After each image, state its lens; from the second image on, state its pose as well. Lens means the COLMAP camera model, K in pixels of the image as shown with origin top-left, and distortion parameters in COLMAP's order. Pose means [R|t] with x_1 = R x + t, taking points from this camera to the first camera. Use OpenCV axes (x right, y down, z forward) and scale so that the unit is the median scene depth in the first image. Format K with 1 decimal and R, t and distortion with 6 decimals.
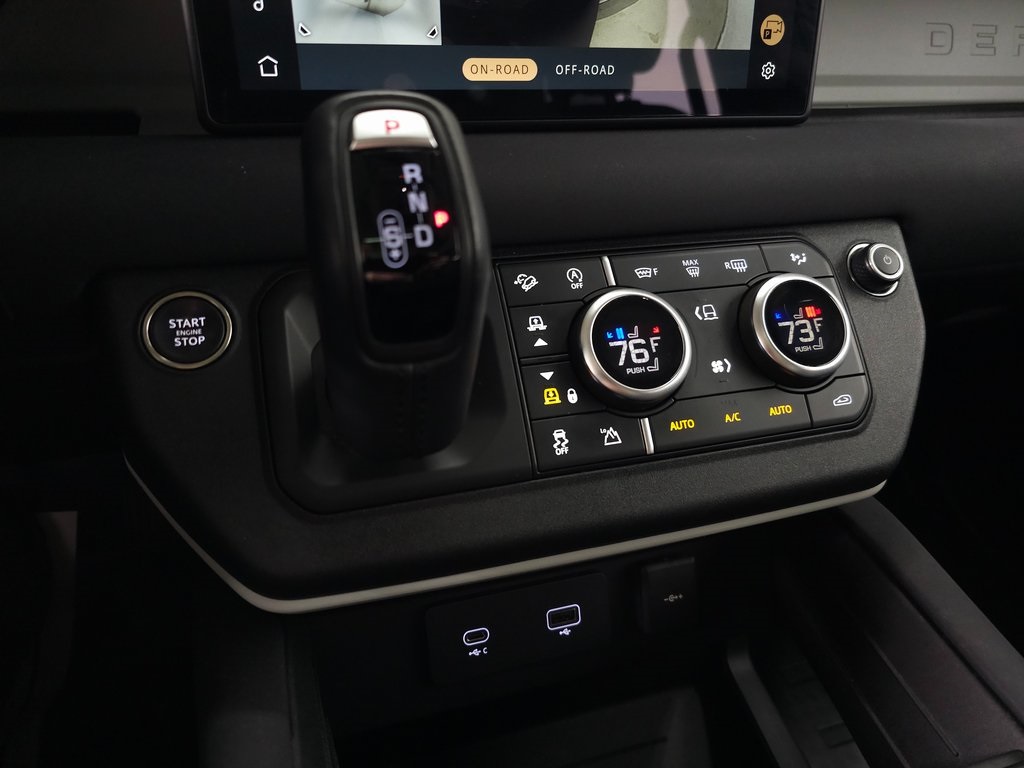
lens RADIAL K [[696.6, 0, 511.0], [0, 696.6, 369.3], [0, 0, 1]] dist [0.063559, -0.083505]
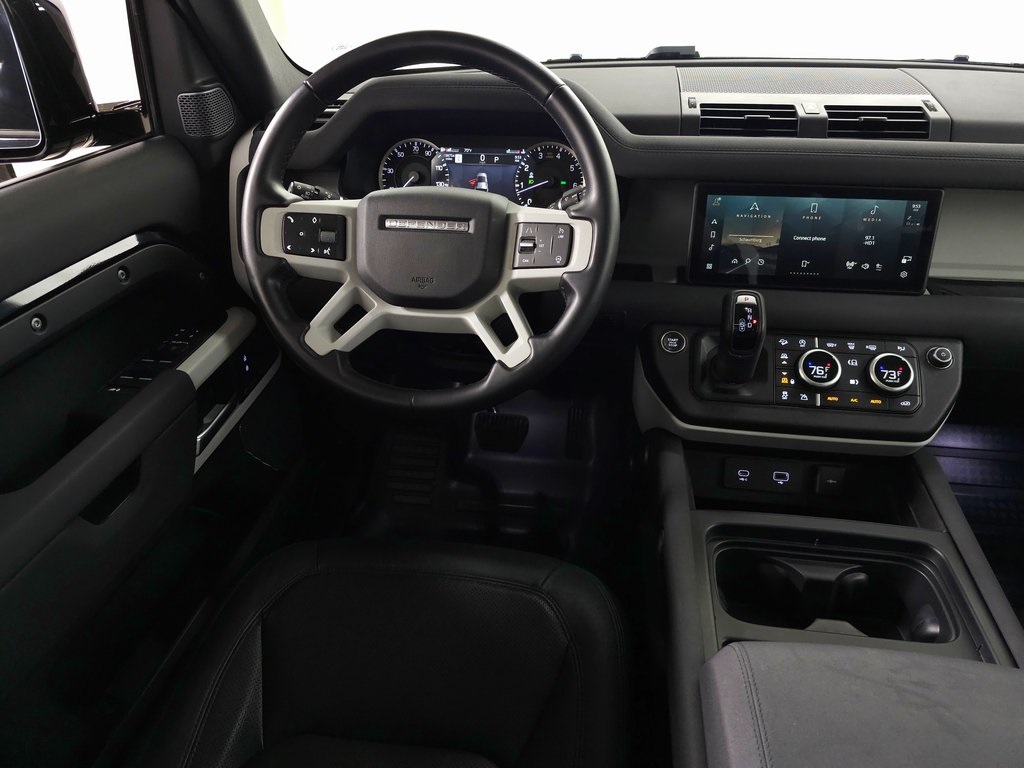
lens RADIAL K [[691.9, 0, 524.2], [0, 691.9, 379.3], [0, 0, 1]] dist [0.050383, -0.055953]
pose [[0.901028, 0.157465, -0.404171, 0.249551], [-0.184347, 0.982456, -0.028206, 0.314891], [0.392639, 0.099922, 0.914248, -2.106336]]
